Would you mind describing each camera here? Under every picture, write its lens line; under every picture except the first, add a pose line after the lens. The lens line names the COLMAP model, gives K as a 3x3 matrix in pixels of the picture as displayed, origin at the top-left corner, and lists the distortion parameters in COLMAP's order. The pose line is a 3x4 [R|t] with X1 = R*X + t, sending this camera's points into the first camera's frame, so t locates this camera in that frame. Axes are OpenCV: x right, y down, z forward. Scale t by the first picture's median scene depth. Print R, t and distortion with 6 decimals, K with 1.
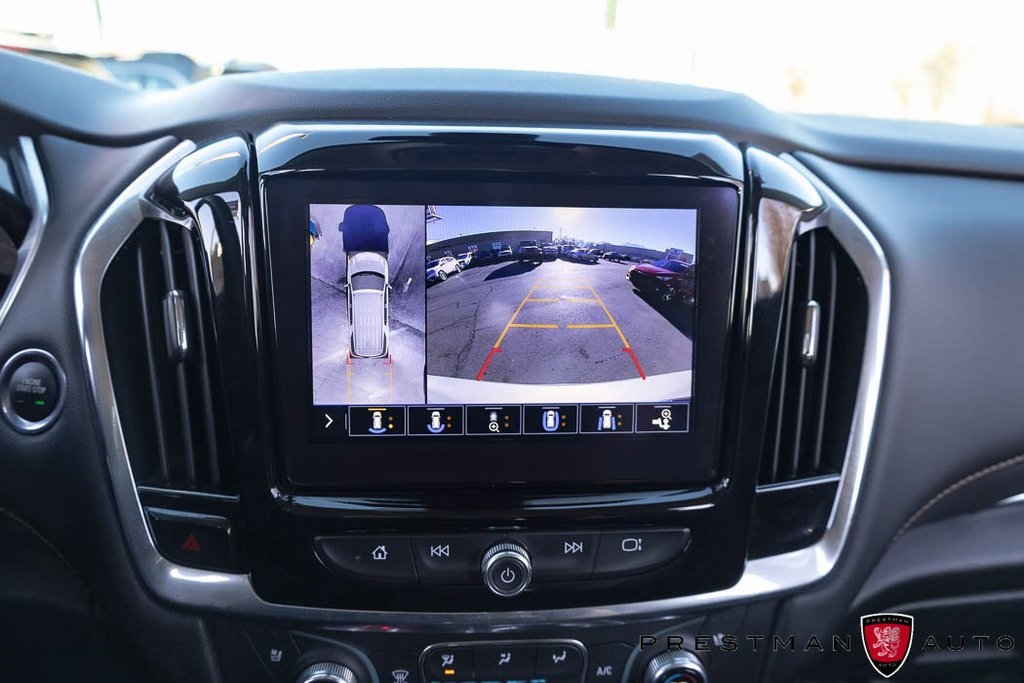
lens RADIAL K [[743.1, 0, 519.4], [0, 743.1, 331.3], [0, 0, 1]] dist [-0.050685, 0.020047]
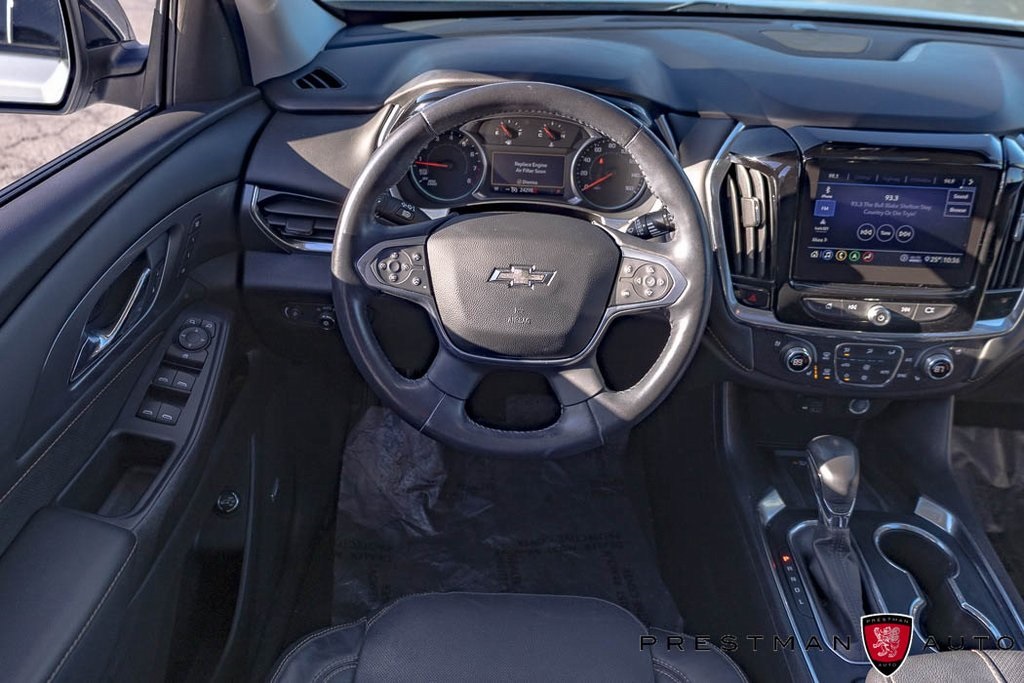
lens RADIAL K [[883.0, 0, 527.5], [0, 883.0, 286.4], [0, 0, 1]] dist [0.003000, -0.003130]
pose [[0.993118, 0.067882, -0.095436, -0.898830], [-0.044602, 0.972702, 0.227730, -0.398632], [0.108290, -0.221906, 0.969036, -1.974010]]
